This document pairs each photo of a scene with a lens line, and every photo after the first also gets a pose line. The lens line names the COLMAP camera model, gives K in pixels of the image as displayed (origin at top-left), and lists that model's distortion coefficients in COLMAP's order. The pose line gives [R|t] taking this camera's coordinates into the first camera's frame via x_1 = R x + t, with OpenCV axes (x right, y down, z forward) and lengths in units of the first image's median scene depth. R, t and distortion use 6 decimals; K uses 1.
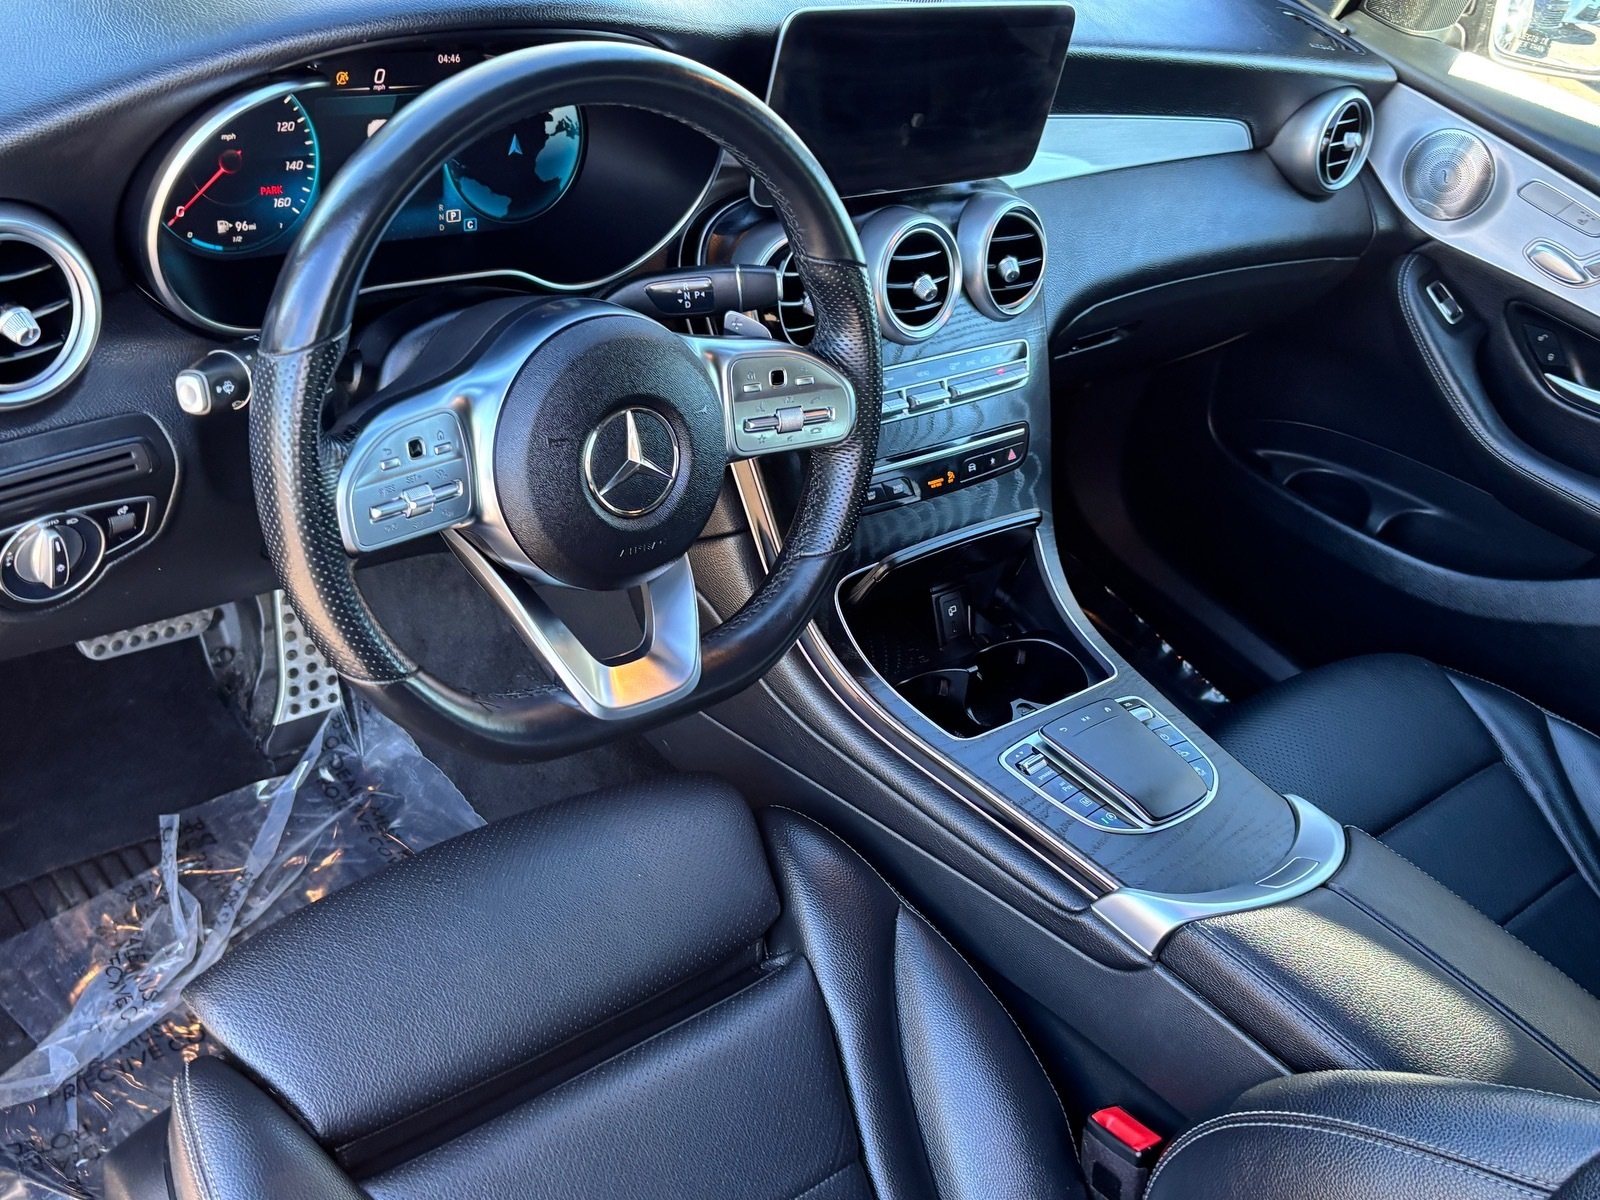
lens RADIAL K [[1646.4, 0, 807.1], [0, 1646.4, 611.8], [0, 0, 1]] dist [0.010967, 0.000000]
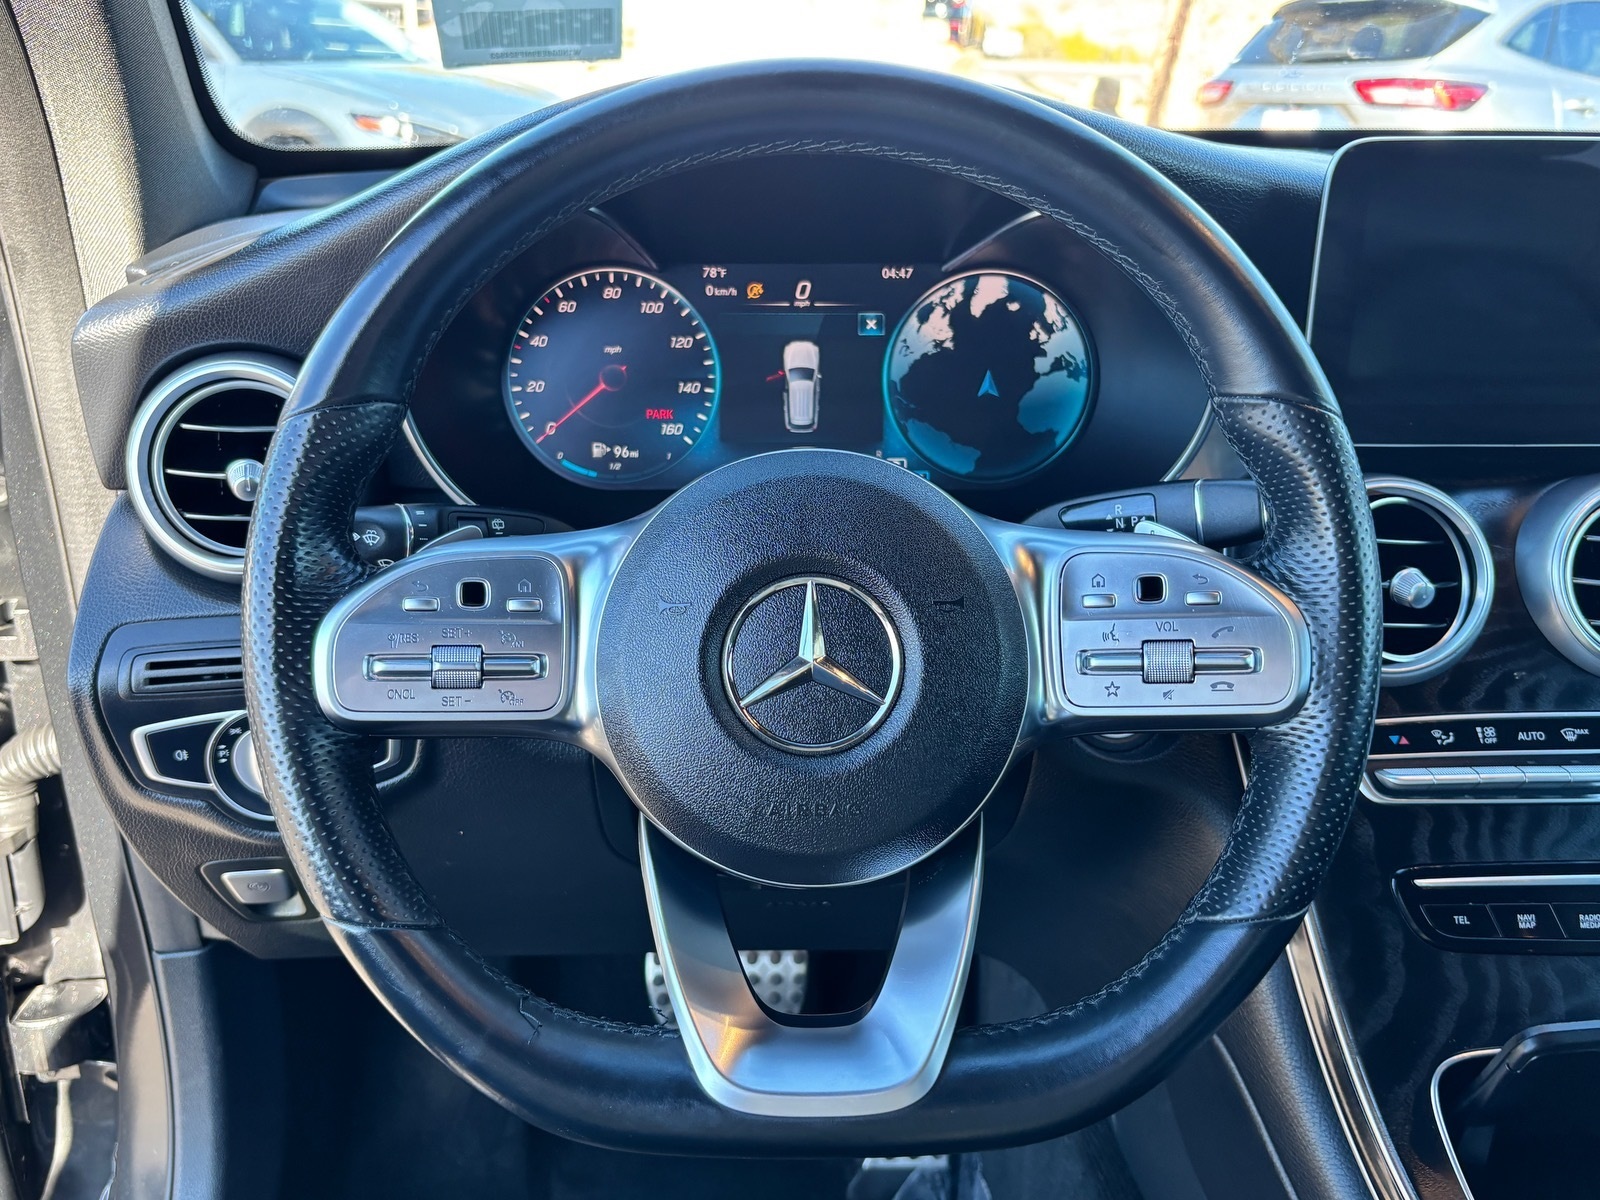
lens RADIAL K [[1400.8, 0, 791.0], [0, 1400.8, 632.0], [0, 0, 1]] dist [0.041868, -0.045800]
pose [[0.758442, -0.007094, -0.651701, 0.192788], [-0.231960, 0.931527, -0.280093, 0.039154], [0.609064, 0.363603, 0.704864, 0.521778]]
